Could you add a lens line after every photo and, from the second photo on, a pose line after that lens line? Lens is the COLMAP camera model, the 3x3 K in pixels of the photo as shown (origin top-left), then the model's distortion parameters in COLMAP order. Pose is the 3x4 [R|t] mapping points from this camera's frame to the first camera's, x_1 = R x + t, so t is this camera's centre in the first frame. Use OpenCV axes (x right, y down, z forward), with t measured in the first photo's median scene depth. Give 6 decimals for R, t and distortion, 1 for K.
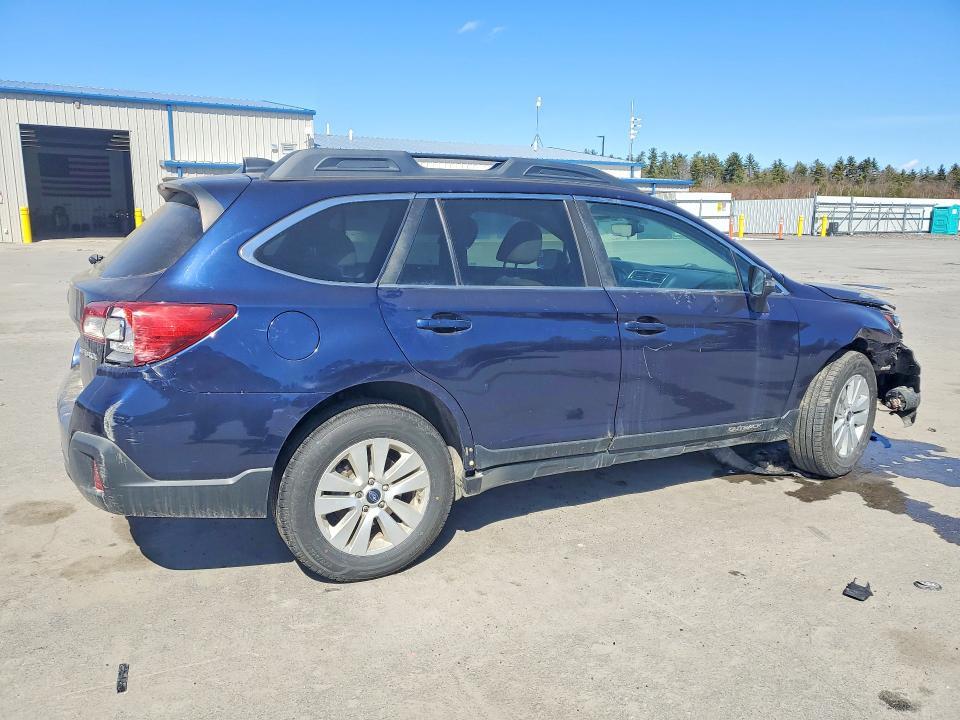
lens RADIAL K [[749.9, 0, 480.0], [0, 749.9, 360.0], [0, 0, 1]] dist [0.019869, 0.008206]
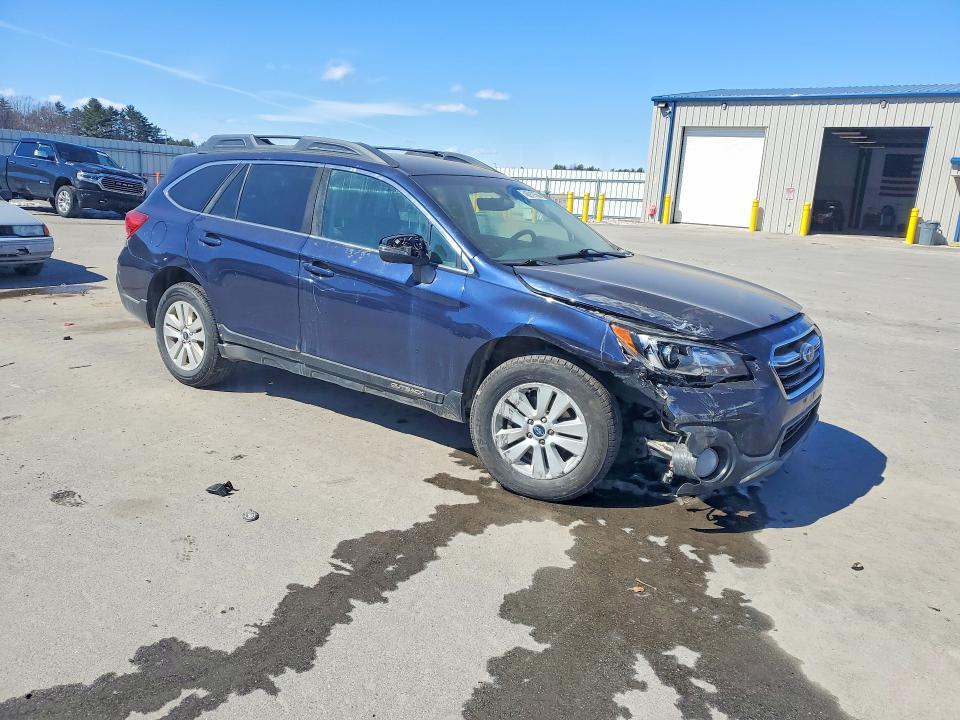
lens RADIAL K [[749.9, 0, 480.0], [0, 749.9, 360.0], [0, 0, 1]] dist [0.019869, 0.008206]
pose [[0.466052, 0.221186, -0.856663, 1.242834], [-0.223935, 0.966209, 0.127642, -0.101896], [0.855949, 0.132349, 0.499835, 0.541546]]
